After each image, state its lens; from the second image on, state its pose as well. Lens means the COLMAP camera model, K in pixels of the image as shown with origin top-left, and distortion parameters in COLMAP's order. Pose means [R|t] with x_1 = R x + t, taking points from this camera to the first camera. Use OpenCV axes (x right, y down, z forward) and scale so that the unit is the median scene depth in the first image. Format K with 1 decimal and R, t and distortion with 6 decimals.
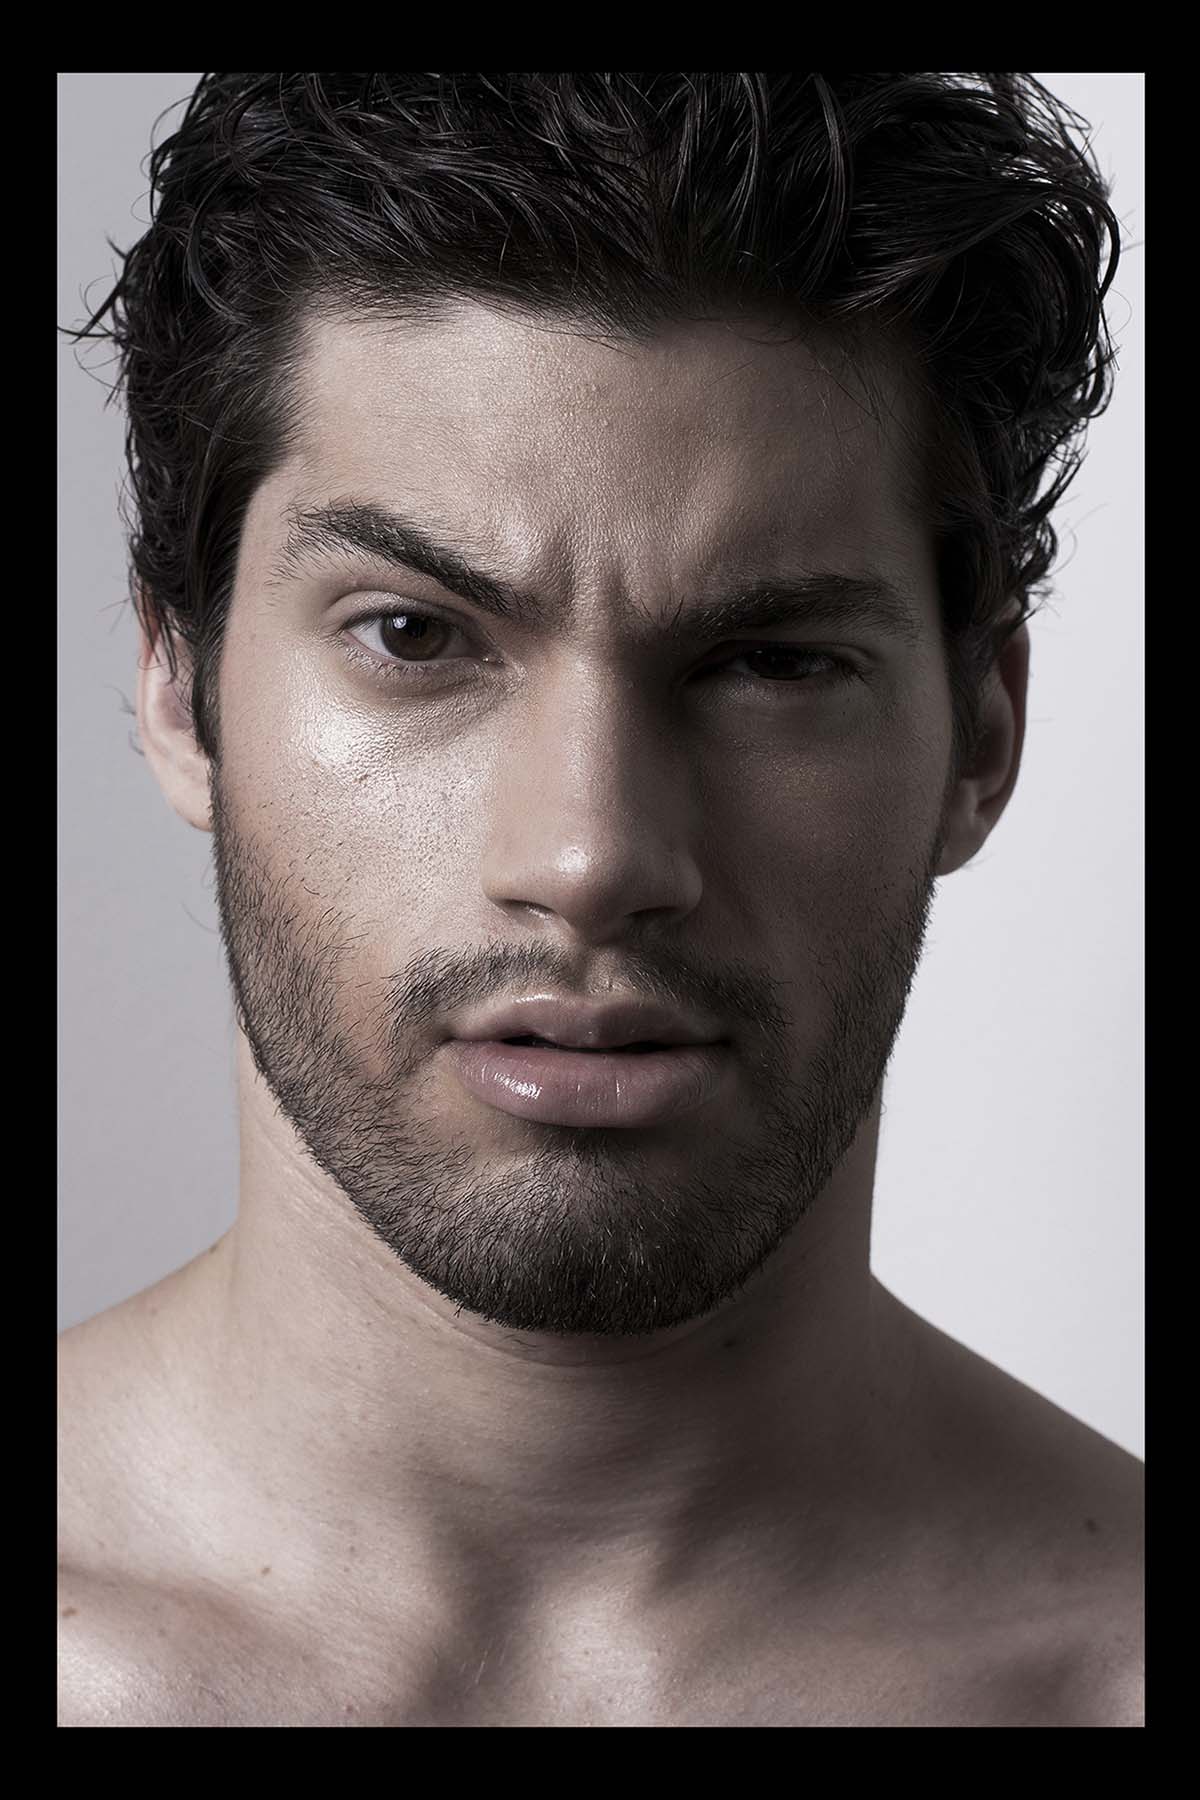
lens RADIAL K [[4839.4, 0, 599.4], [0, 4839.4, 903.1], [0, 0, 1]] dist [-0.748209, 0.000000]
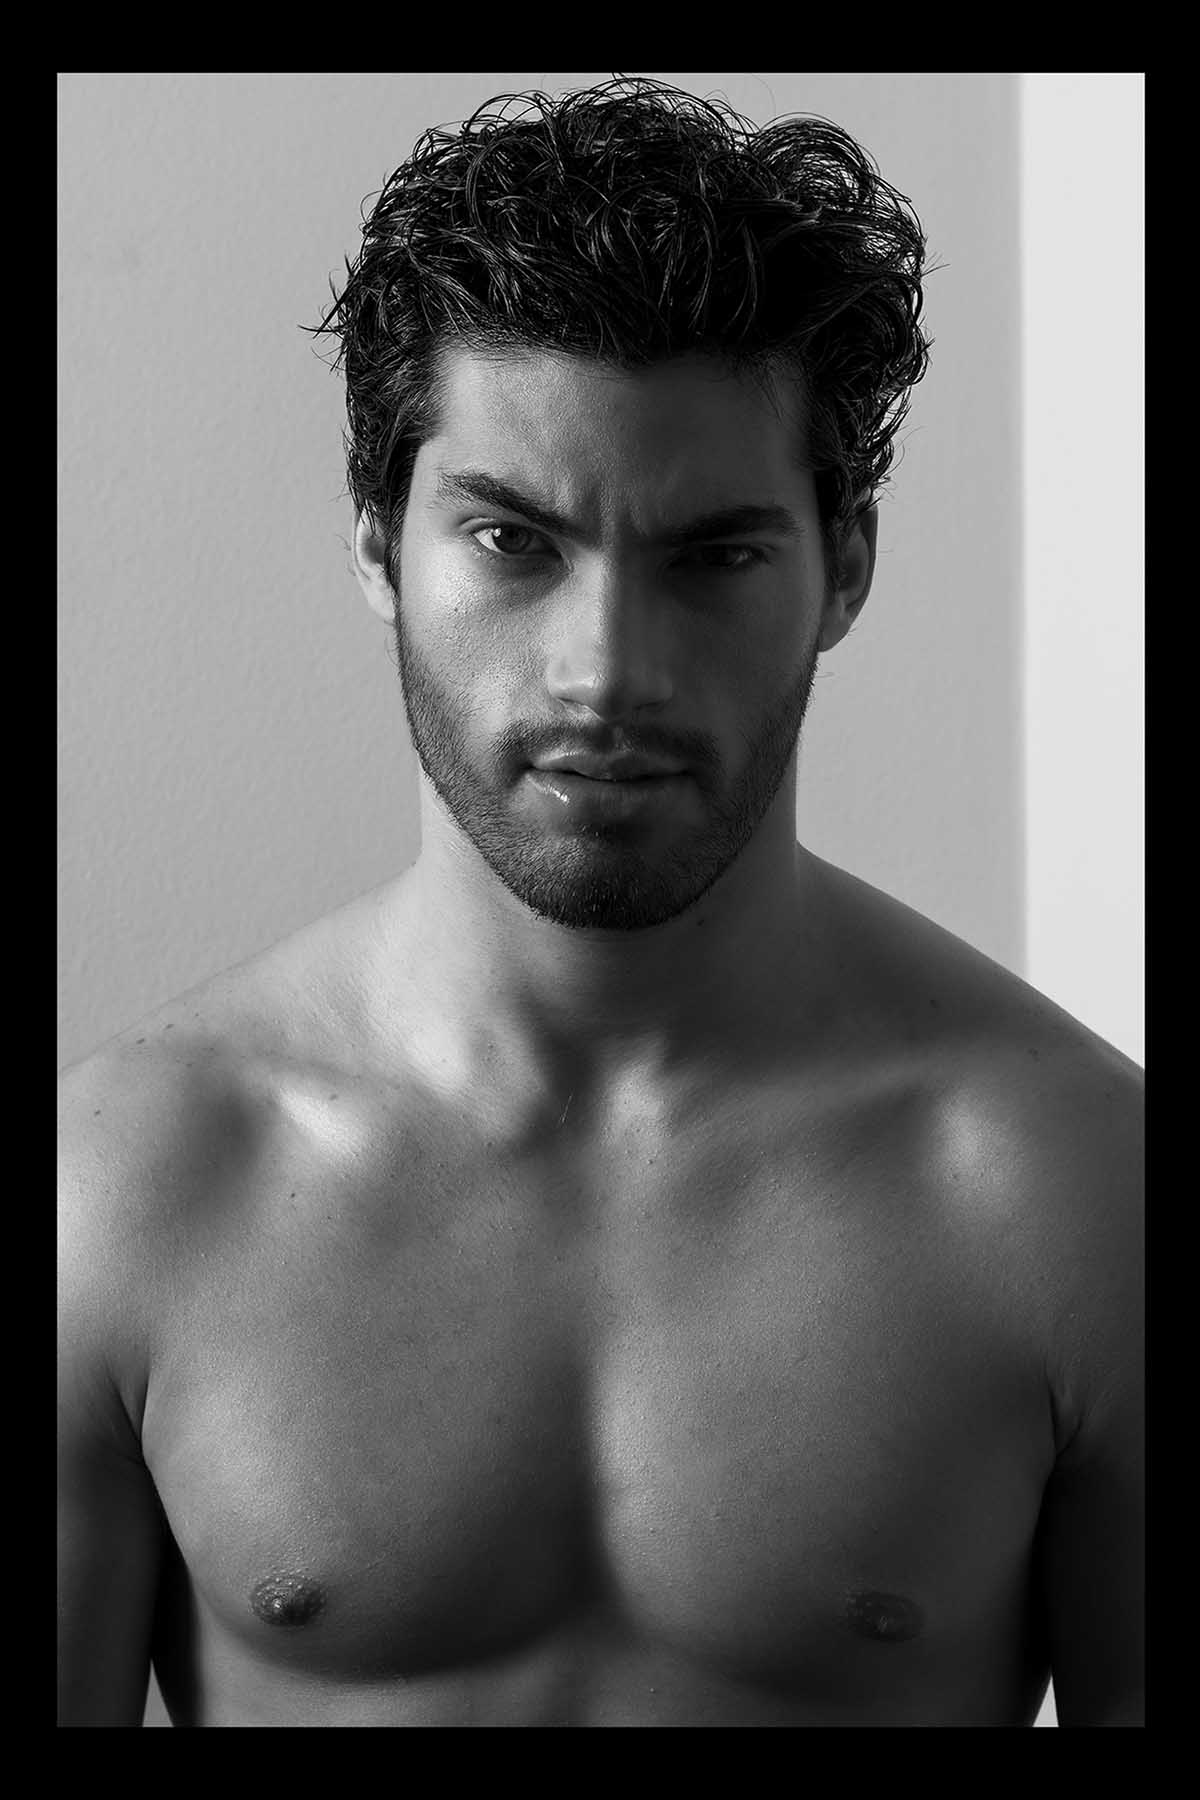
lens RADIAL K [[4839.4, 0, 609.2], [0, 4839.4, 891.0], [0, 0, 1]] dist [-0.748209, 0.000000]
pose [[0.999478, 0.008942, -0.031047, 0.052750], [-0.003494, 0.985217, 0.171276, -0.229084], [0.032120, -0.171078, 0.984734, -0.748911]]
